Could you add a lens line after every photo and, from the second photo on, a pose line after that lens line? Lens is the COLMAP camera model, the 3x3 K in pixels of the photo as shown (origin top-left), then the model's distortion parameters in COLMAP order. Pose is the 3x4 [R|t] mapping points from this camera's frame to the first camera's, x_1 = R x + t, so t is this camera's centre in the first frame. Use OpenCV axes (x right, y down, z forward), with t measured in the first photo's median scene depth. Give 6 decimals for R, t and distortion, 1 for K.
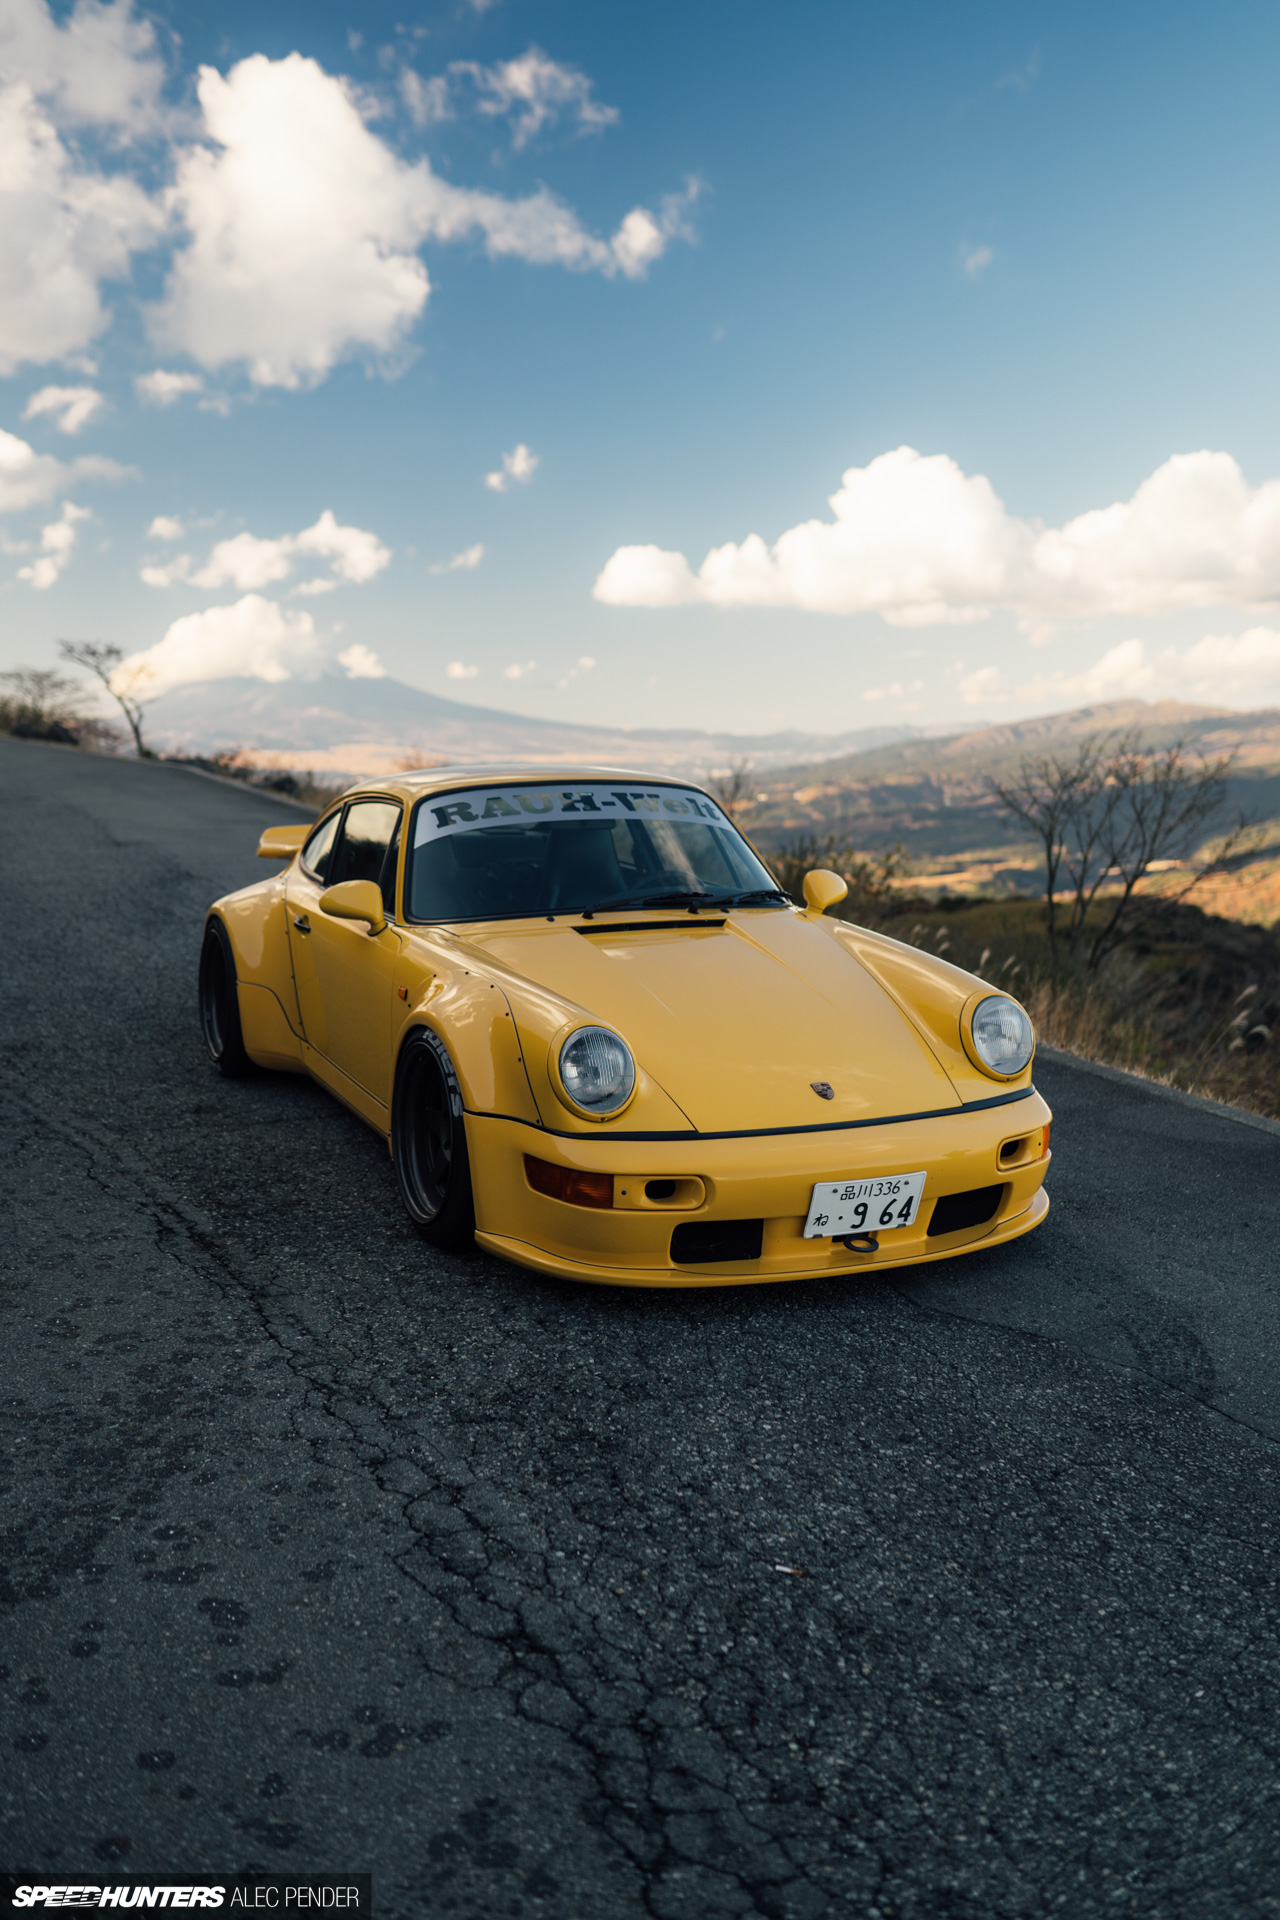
lens RADIAL K [[1868.8, 0, 618.2], [0, 1868.8, 963.0], [0, 0, 1]] dist [-0.005904, -0.001371]
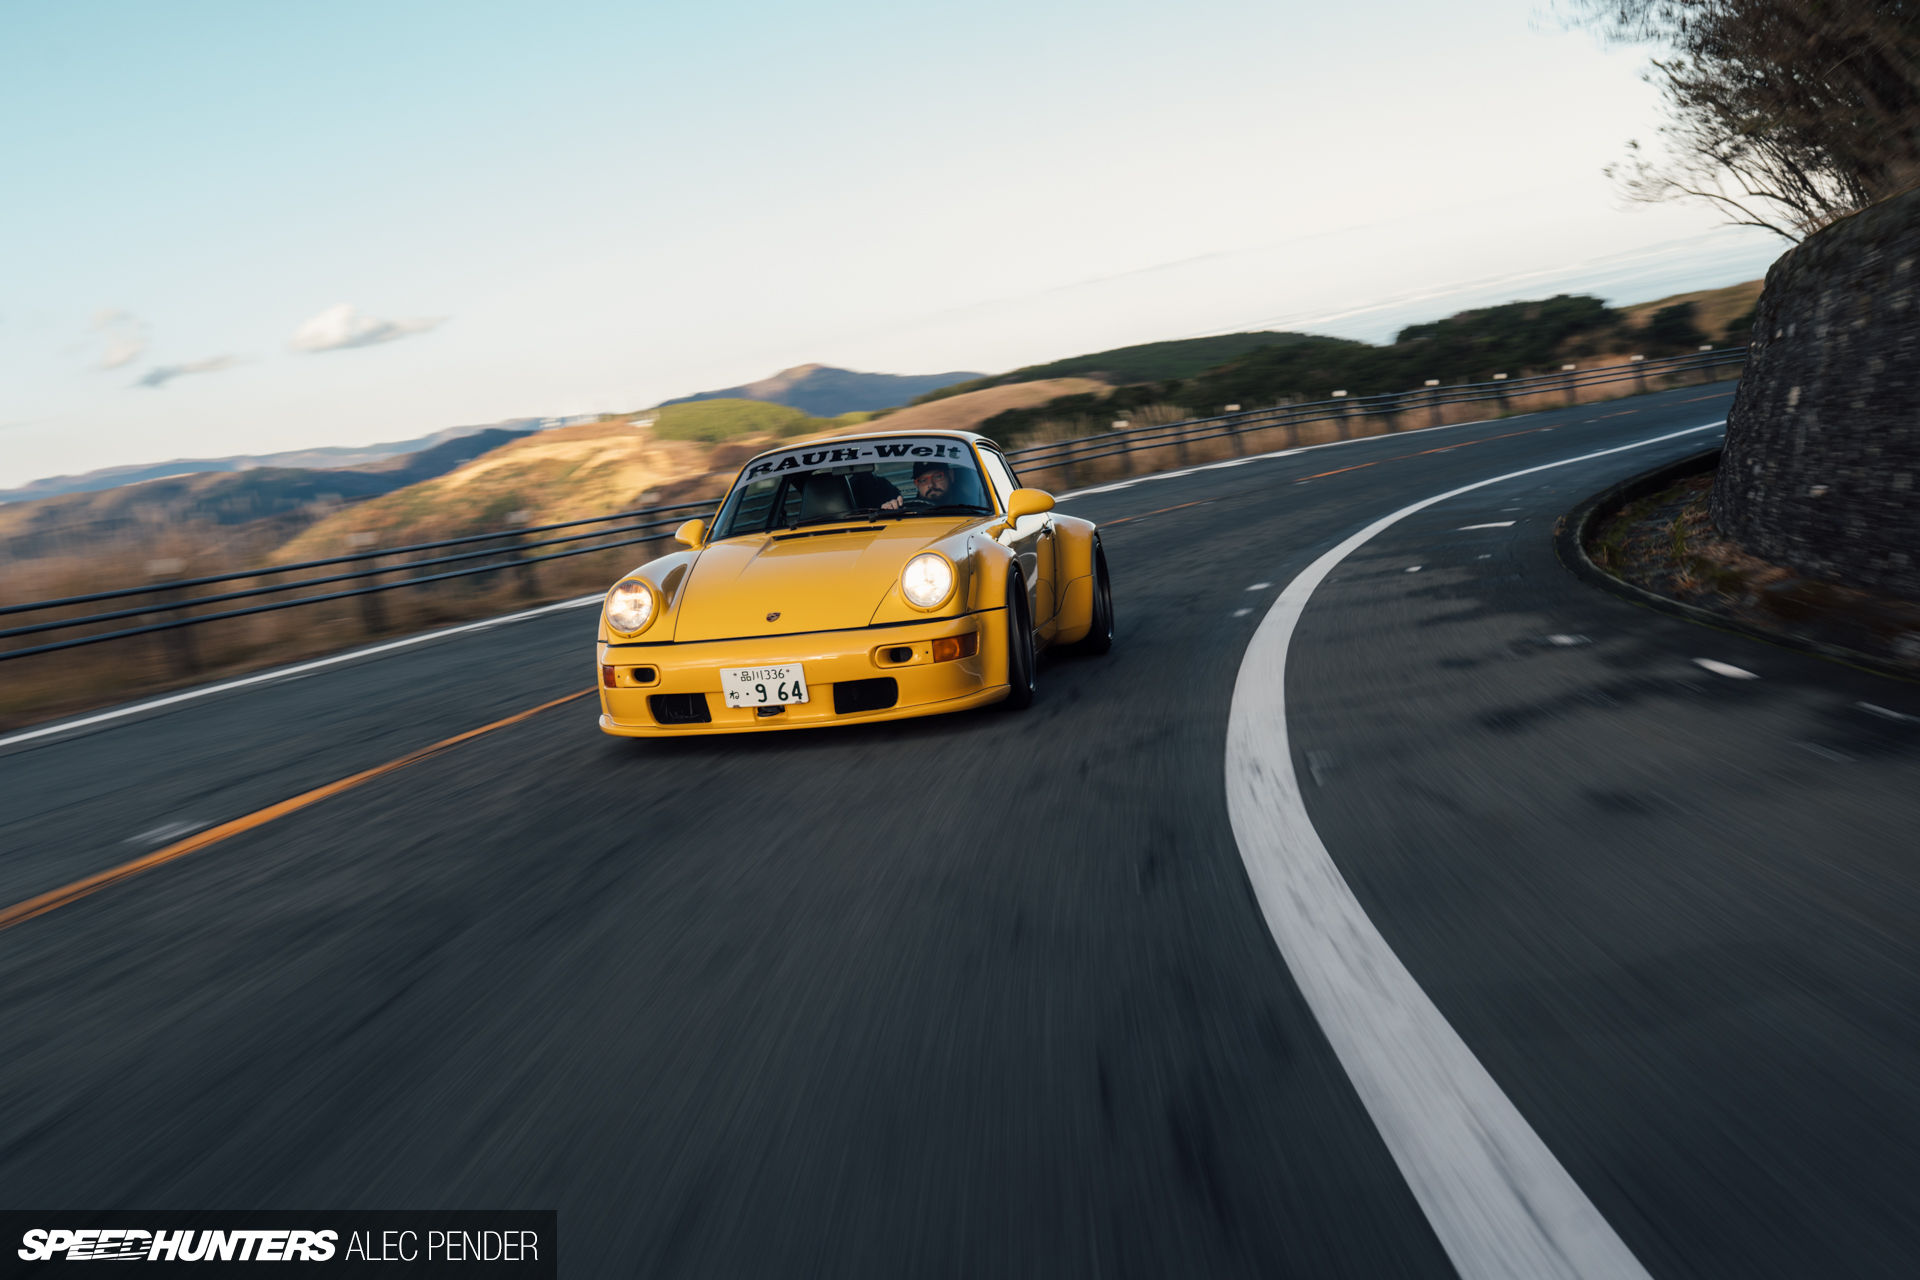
lens RADIAL K [[1993.1, 0, 890.0], [0, 1993.1, 640.0], [0, 0, 1]] dist [-0.001261, -0.000126]
pose [[0.785732, -0.046623, -0.616807, 1.164805], [0.009792, 0.997968, -0.062960, 0.187461], [0.618489, 0.043430, 0.784592, -0.200598]]
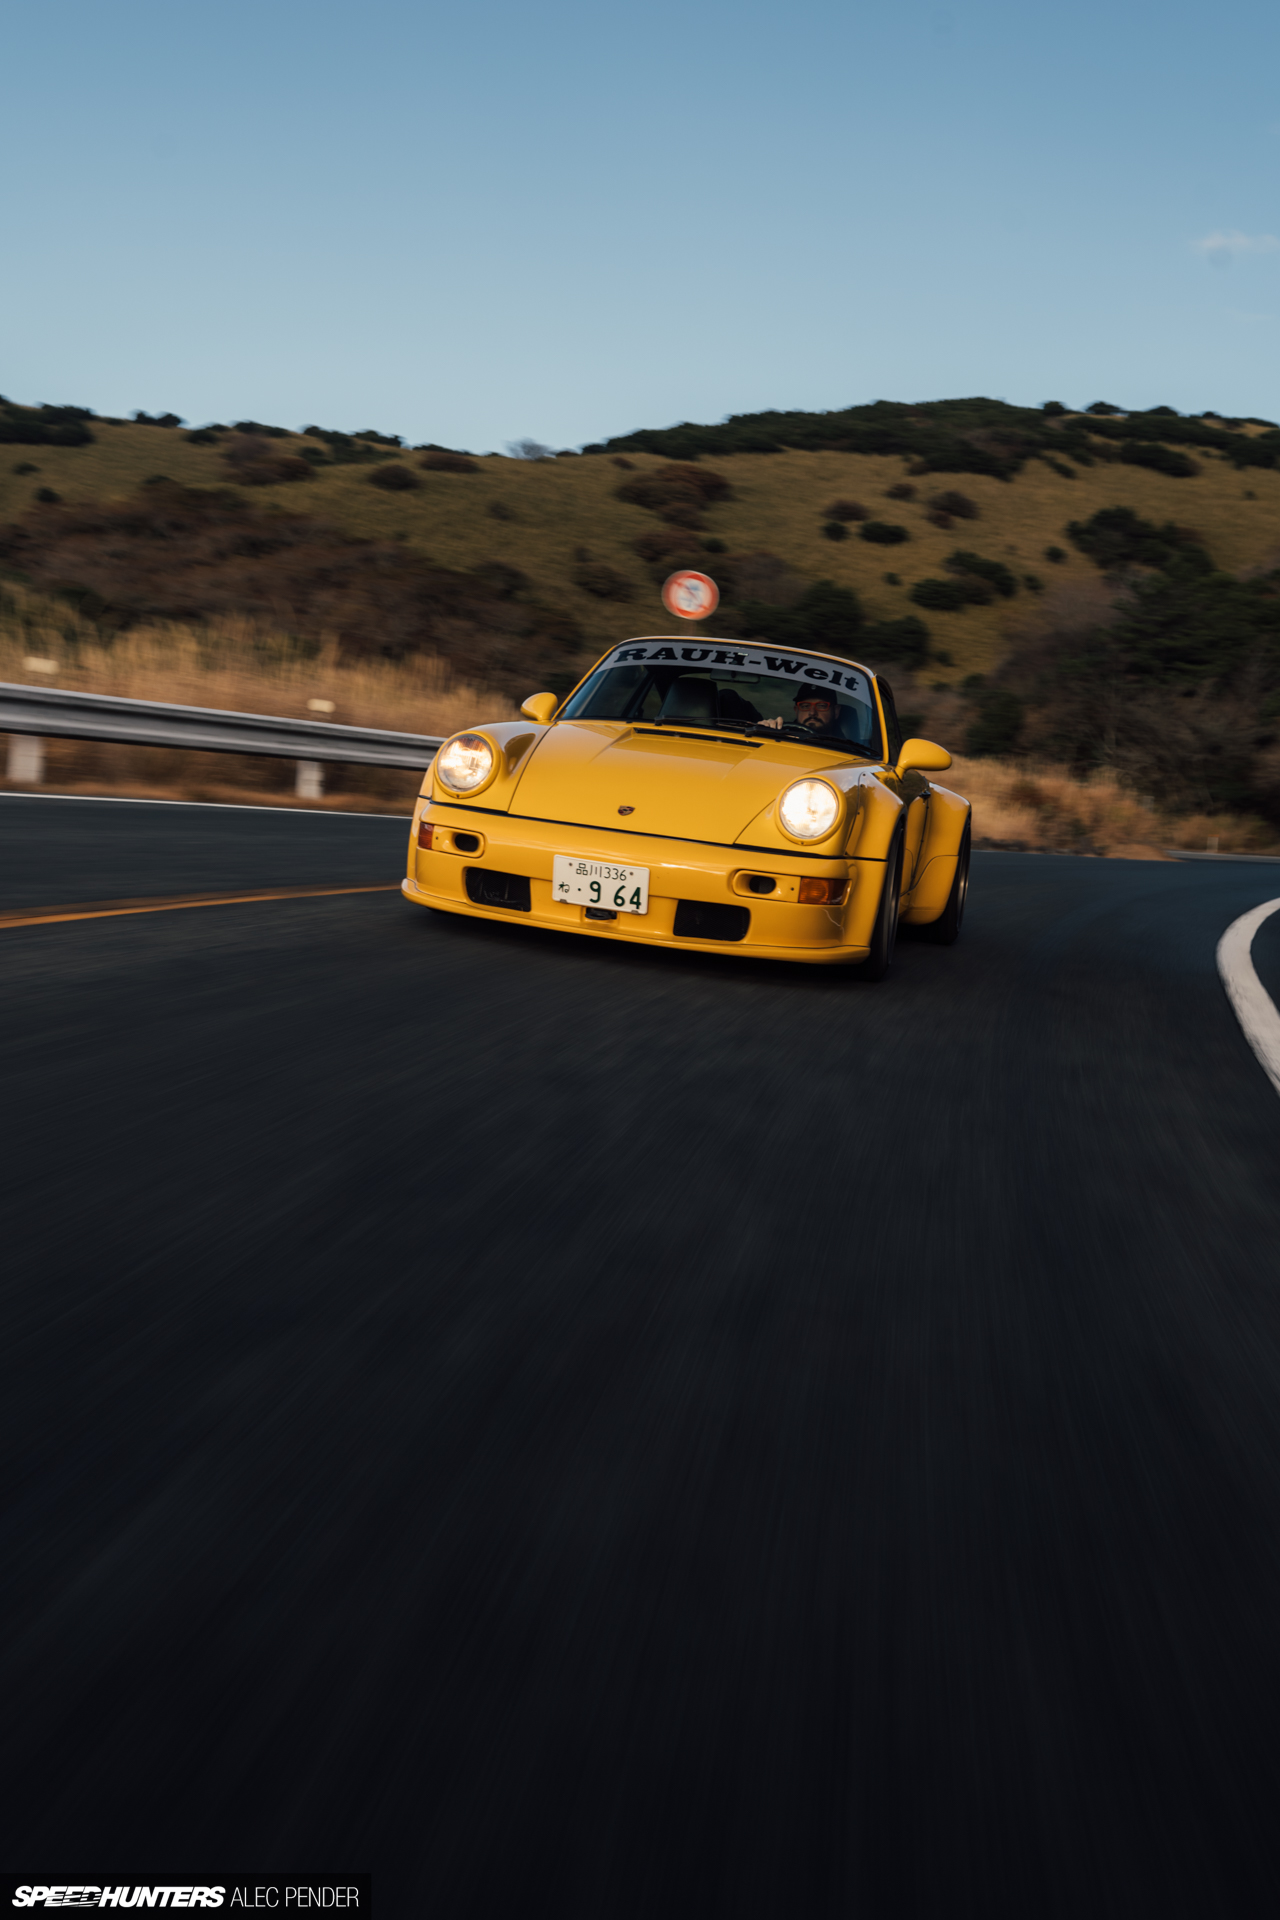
lens RADIAL K [[1993.1, 0, 640.0], [0, 1993.1, 960.0], [0, 0, 1]] dist [-0.001261, -0.000126]
pose [[0.774172, 0.148946, -0.615201, 0.985907], [-0.214879, 0.976045, -0.034096, 0.214440], [0.595386, 0.158590, 0.787632, -0.079090]]
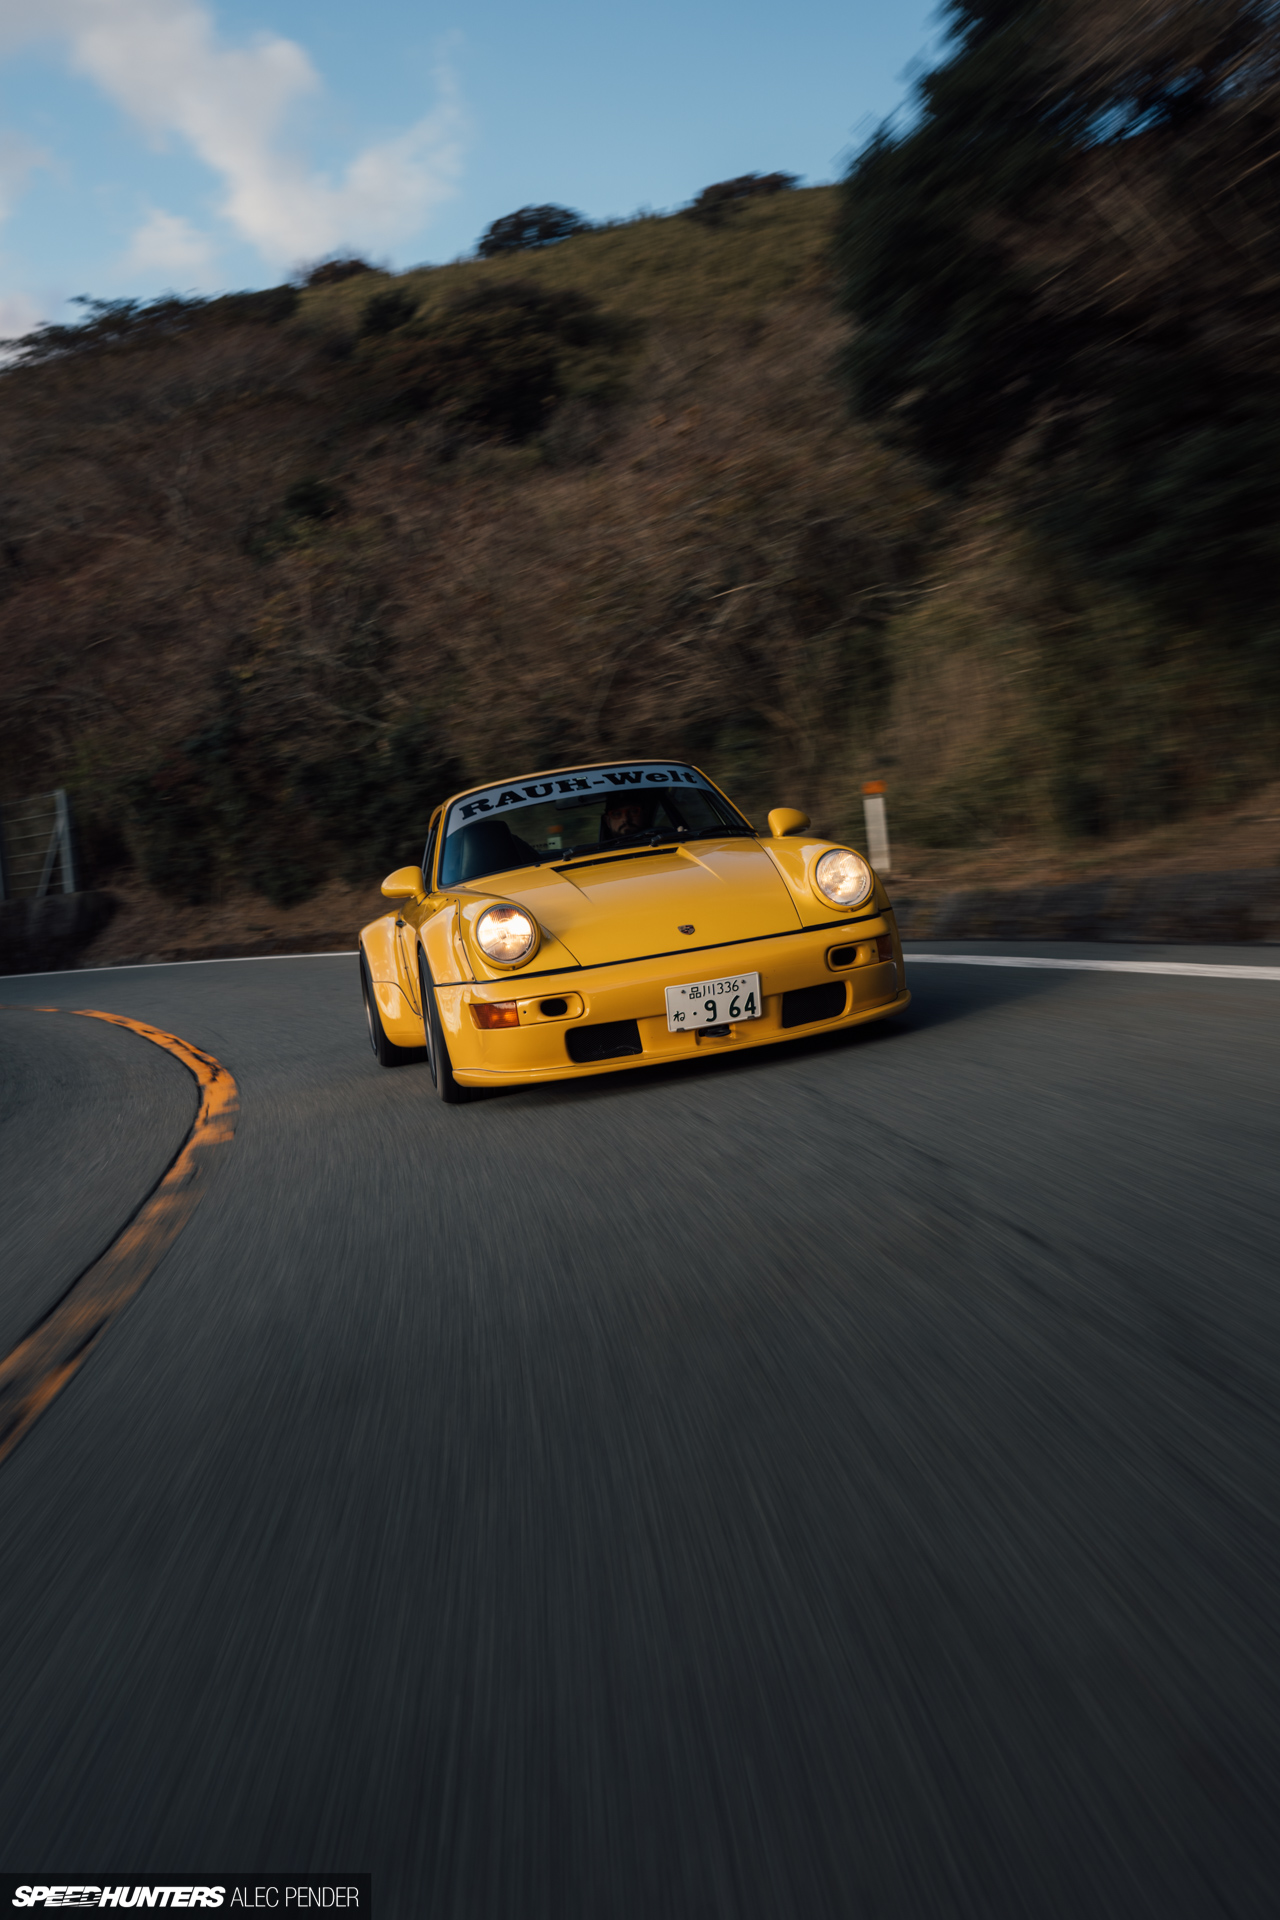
lens RADIAL K [[1993.1, 0, 640.0], [0, 1993.1, 960.0], [0, 0, 1]] dist [-0.001261, -0.000126]
pose [[0.959219, -0.161382, -0.232065, 0.400908], [0.136682, 0.983448, -0.118942, 0.251867], [0.247419, 0.082372, 0.965401, -0.377646]]
